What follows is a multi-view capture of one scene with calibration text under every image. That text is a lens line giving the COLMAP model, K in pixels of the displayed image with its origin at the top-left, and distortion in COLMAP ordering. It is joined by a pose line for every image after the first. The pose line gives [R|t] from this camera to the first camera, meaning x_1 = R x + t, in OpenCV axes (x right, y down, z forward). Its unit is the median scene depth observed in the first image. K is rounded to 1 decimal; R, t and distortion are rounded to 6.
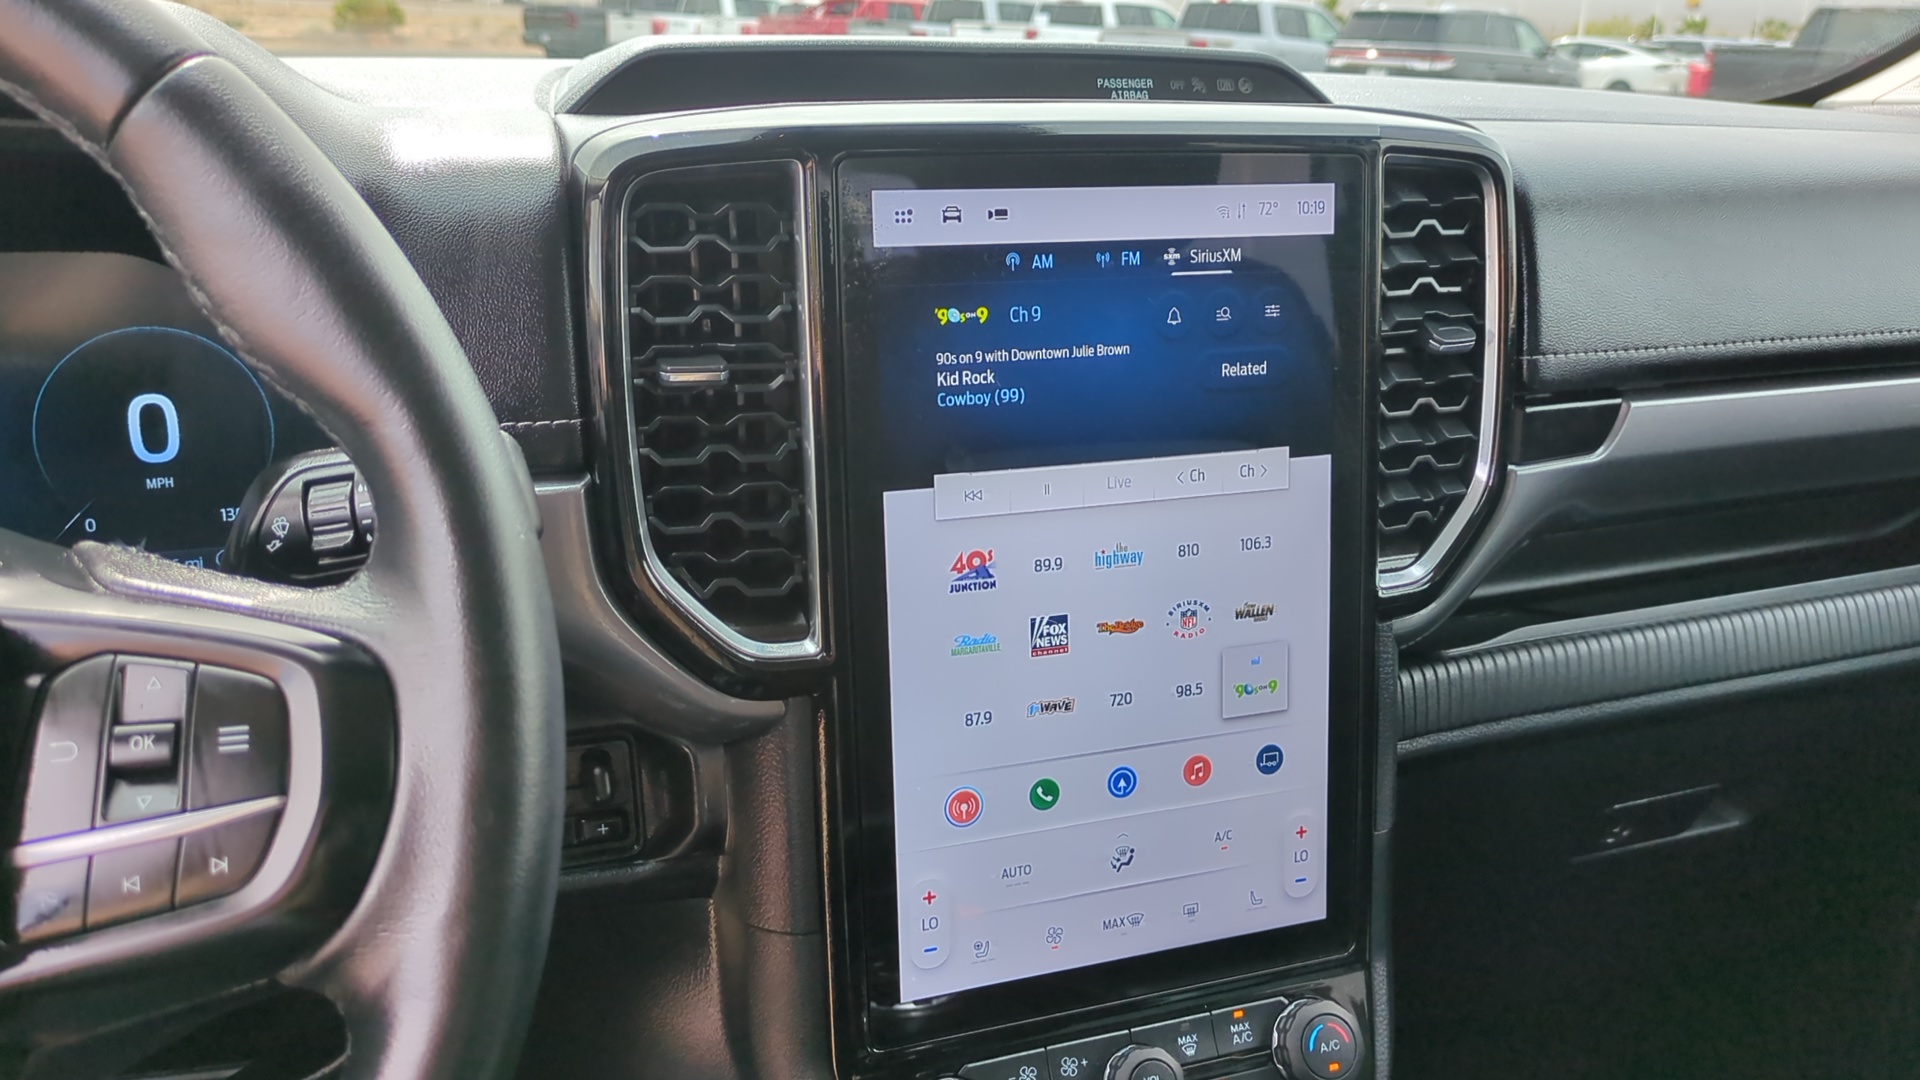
lens RADIAL K [[1646.9, 0, 971.5], [0, 1646.9, 547.5], [0, 0, 1]] dist [0.066879, -0.098093]
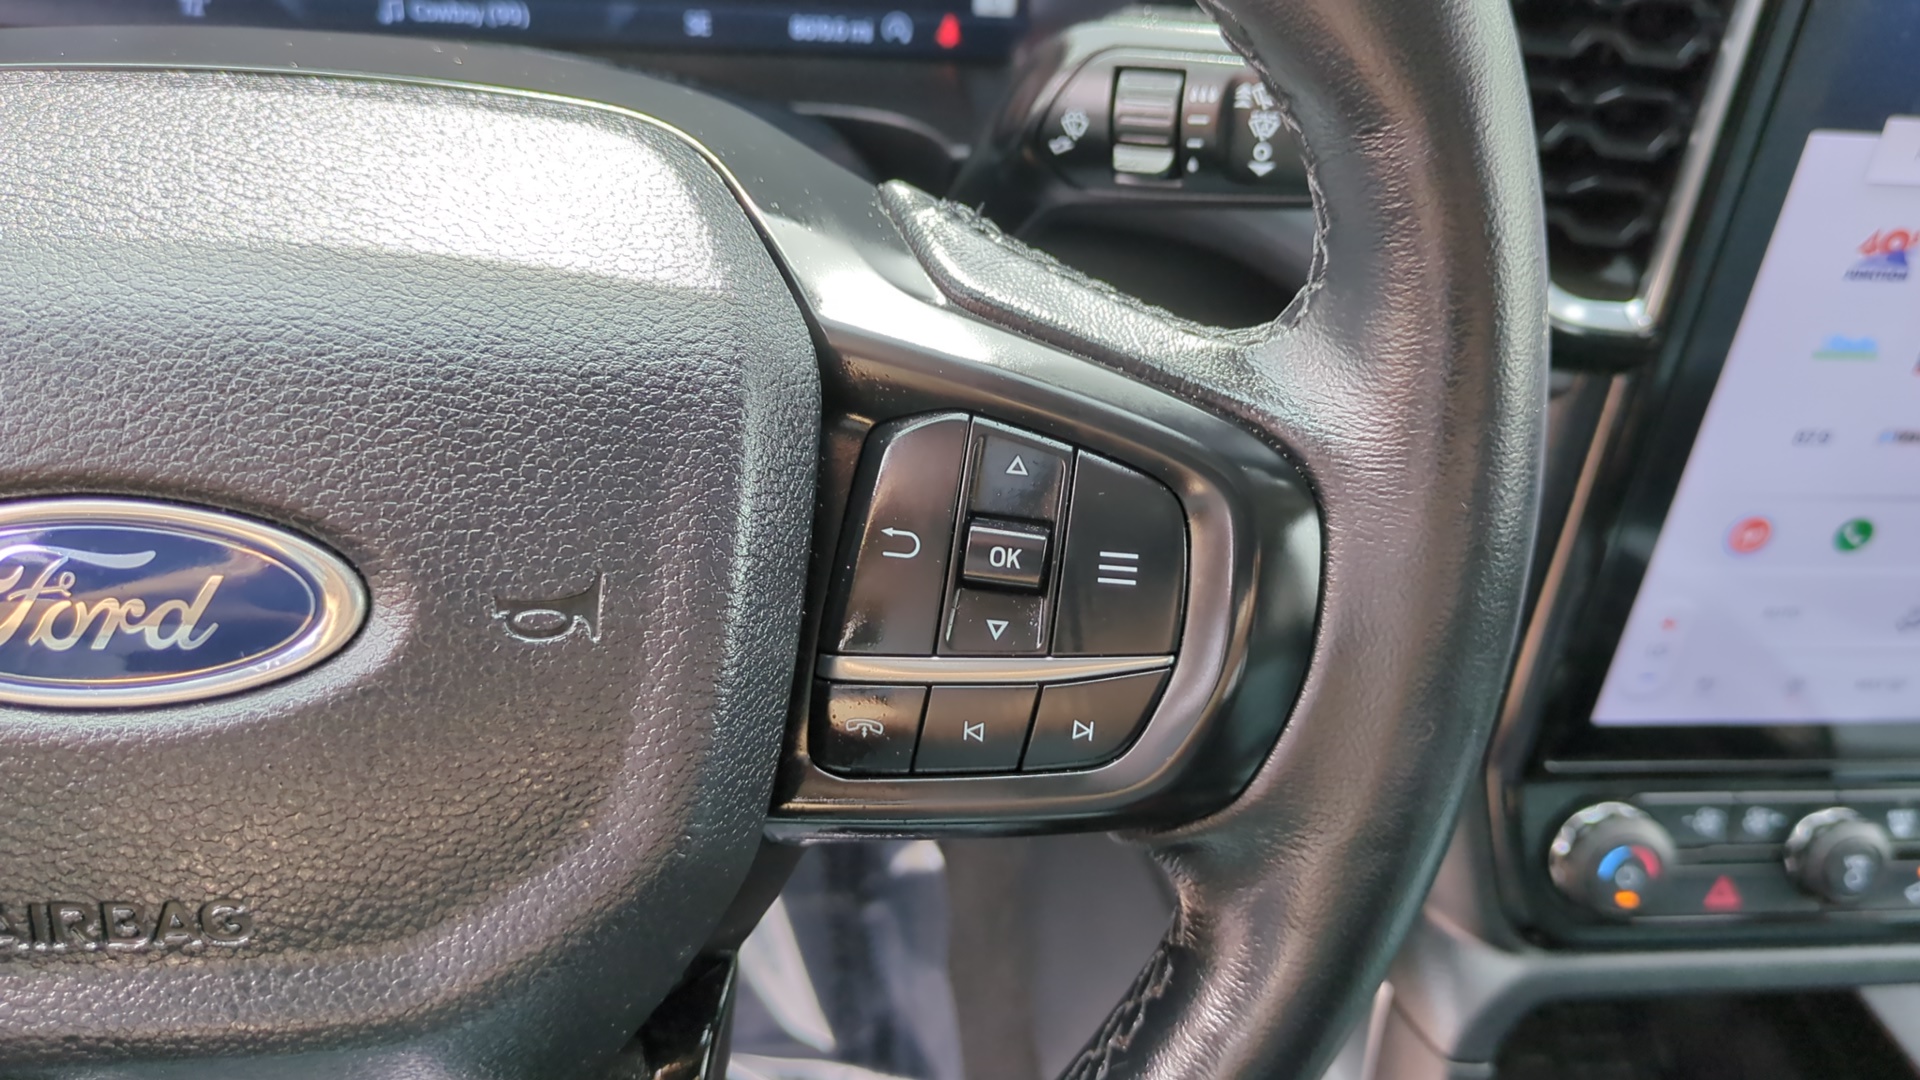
lens RADIAL K [[1646.9, 0, 987.5], [0, 1646.9, 562.3], [0, 0, 1]] dist [0.066879, -0.098093]
pose [[0.960127, 0.231749, -0.156360, -0.220562], [-0.148821, 0.897155, 0.415891, -0.103522], [0.236661, -0.376038, 0.895872, 0.192261]]
